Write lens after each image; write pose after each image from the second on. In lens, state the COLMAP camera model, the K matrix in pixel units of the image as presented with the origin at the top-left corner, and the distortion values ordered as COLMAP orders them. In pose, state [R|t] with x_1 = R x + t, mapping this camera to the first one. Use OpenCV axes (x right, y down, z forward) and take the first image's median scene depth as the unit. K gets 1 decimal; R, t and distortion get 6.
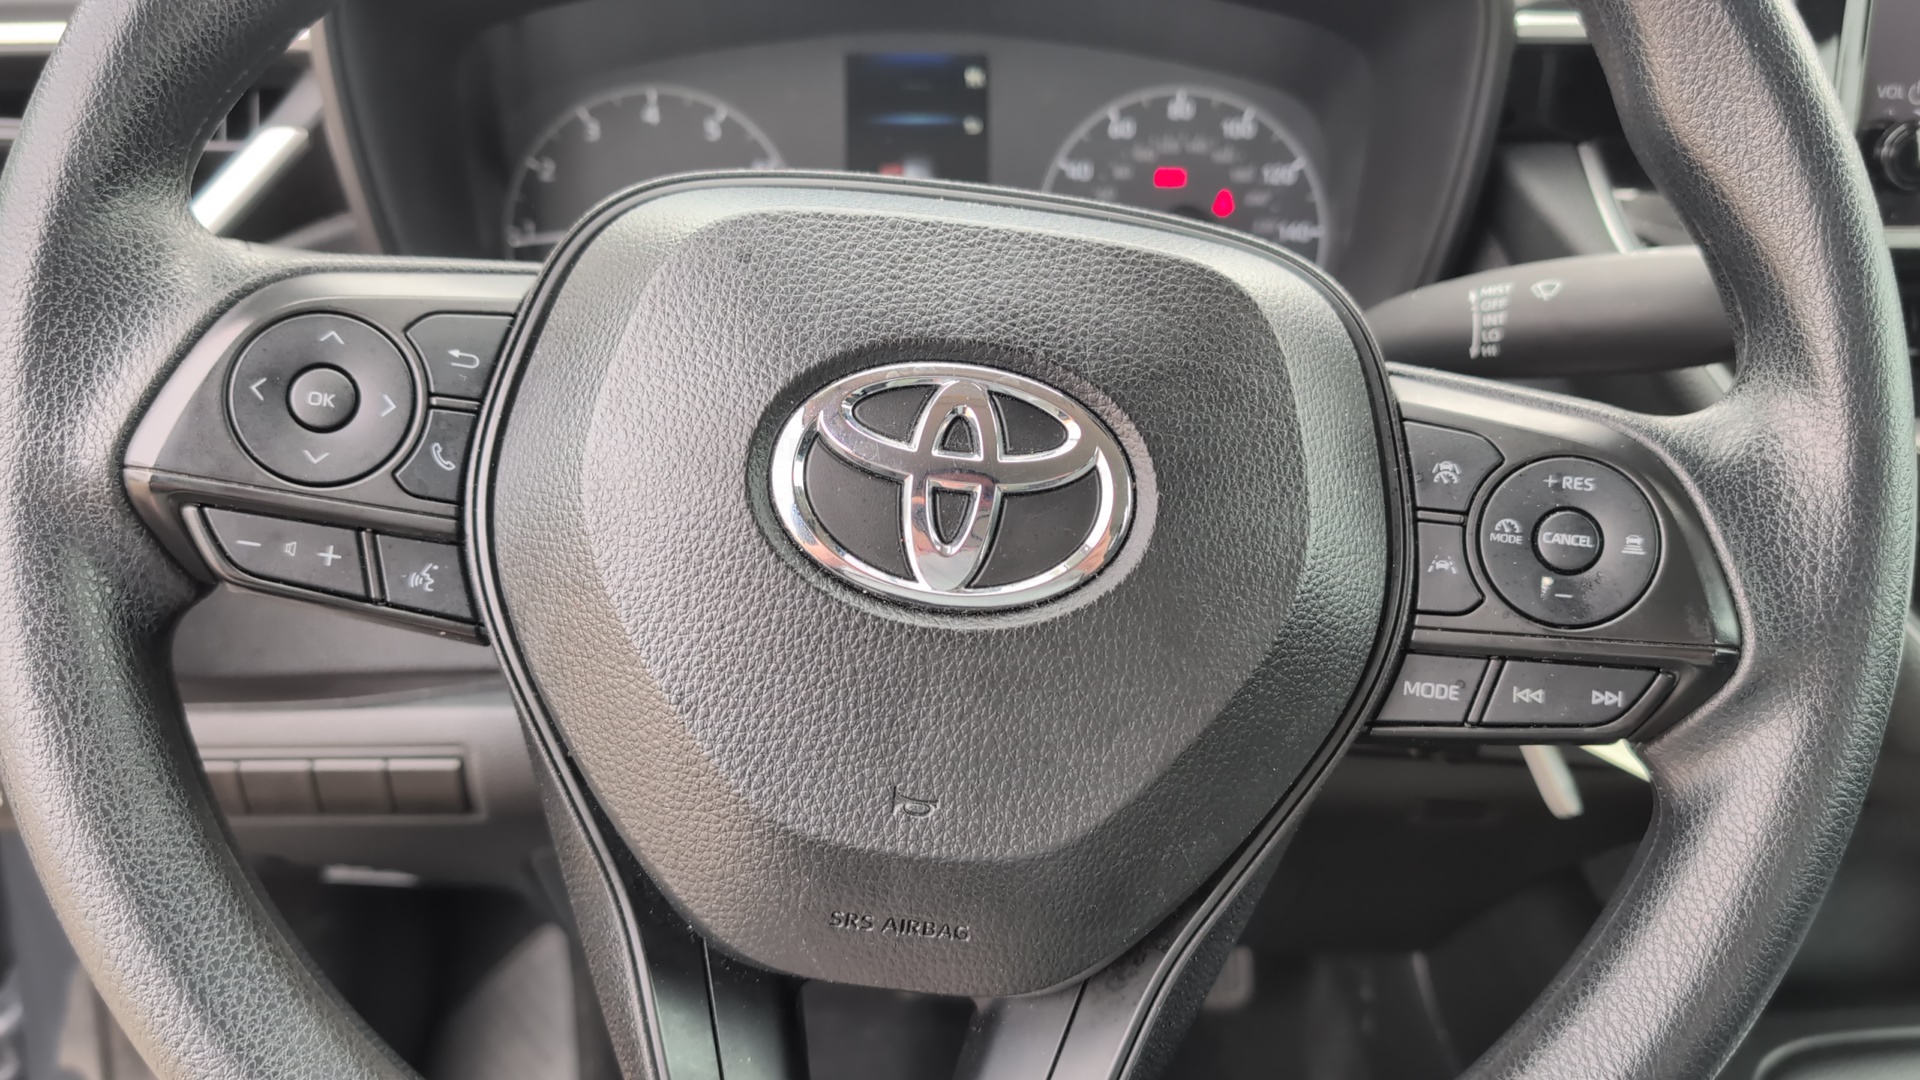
lens RADIAL K [[1534.6, 0, 964.2], [0, 1534.6, 542.9], [0, 0, 1]] dist [0.089399, -0.179816]
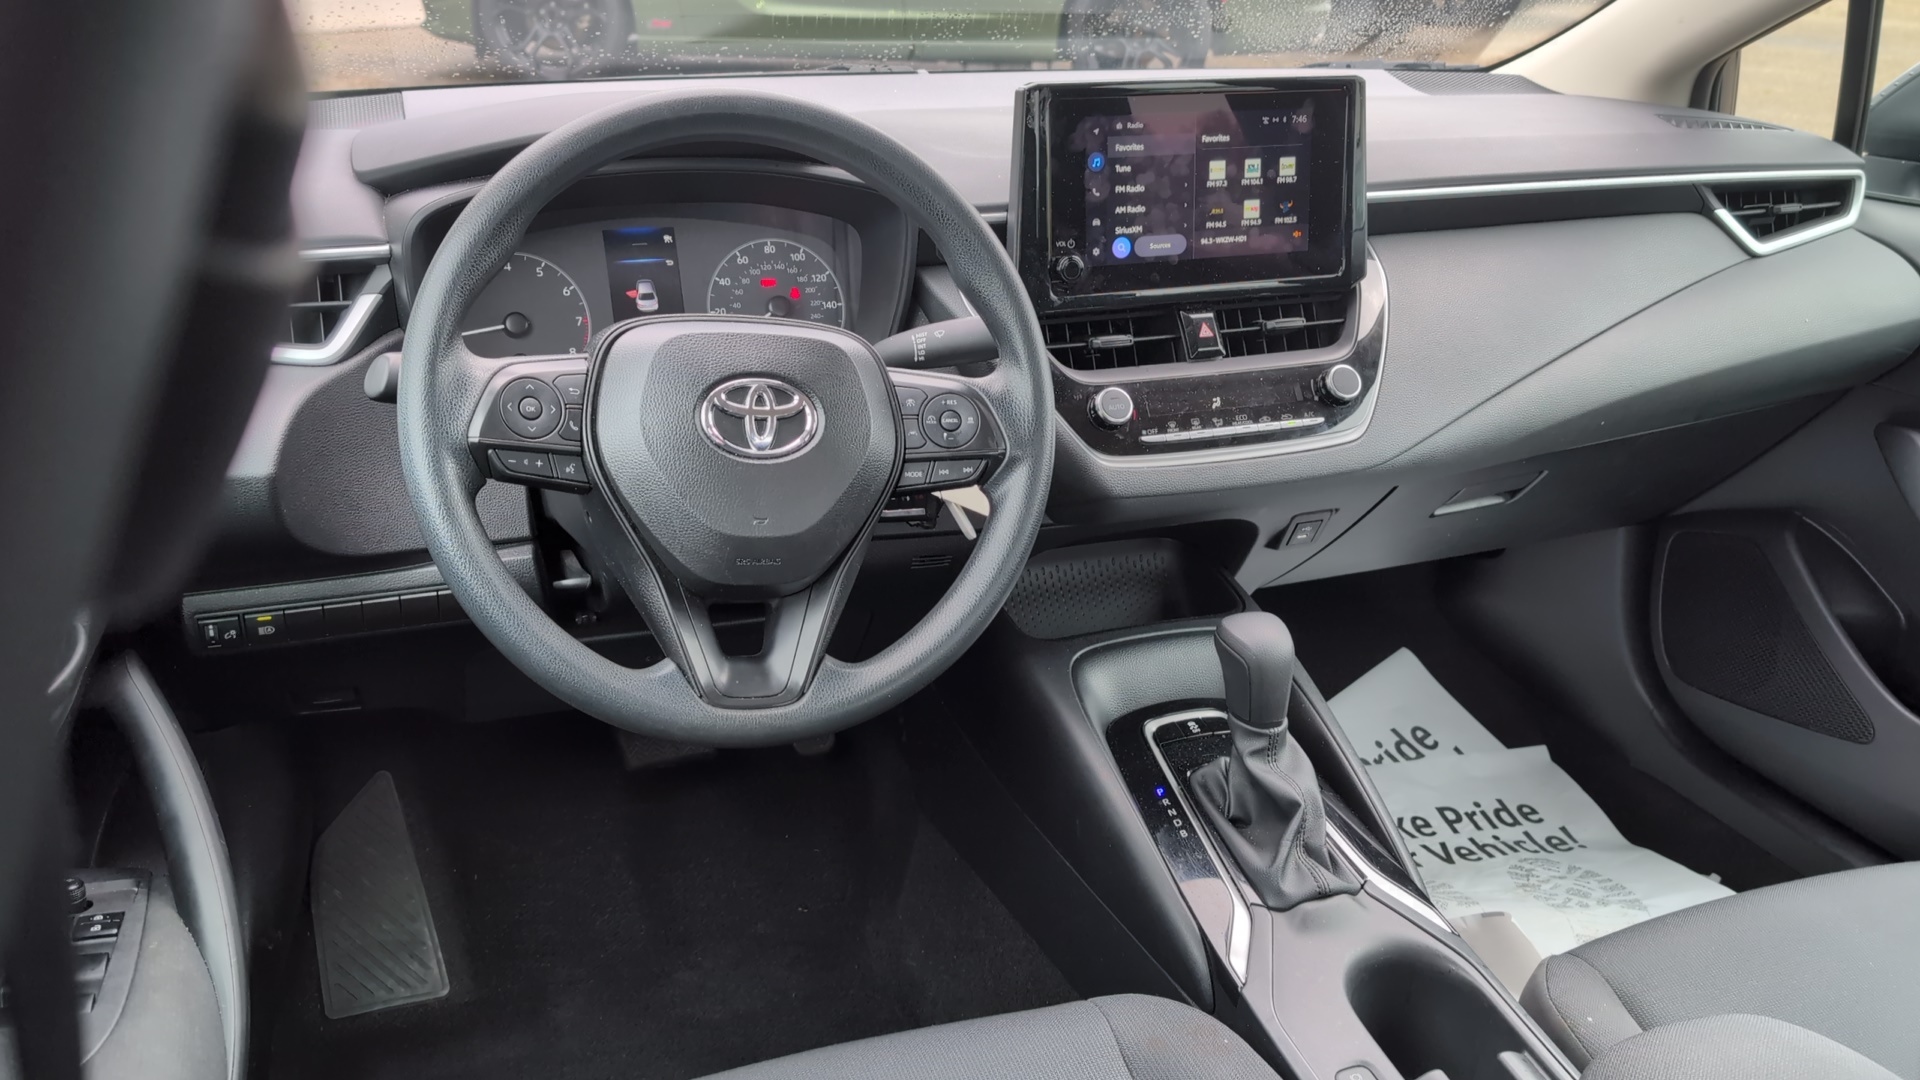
lens RADIAL K [[1534.6, 0, 964.2], [0, 1534.6, 542.9], [0, 0, 1]] dist [0.089399, -0.179816]
pose [[0.941211, -0.114234, 0.317920, -0.576438], [0.114744, 0.993246, 0.017189, 0.189508], [-0.317736, 0.020301, 0.947962, -1.879205]]
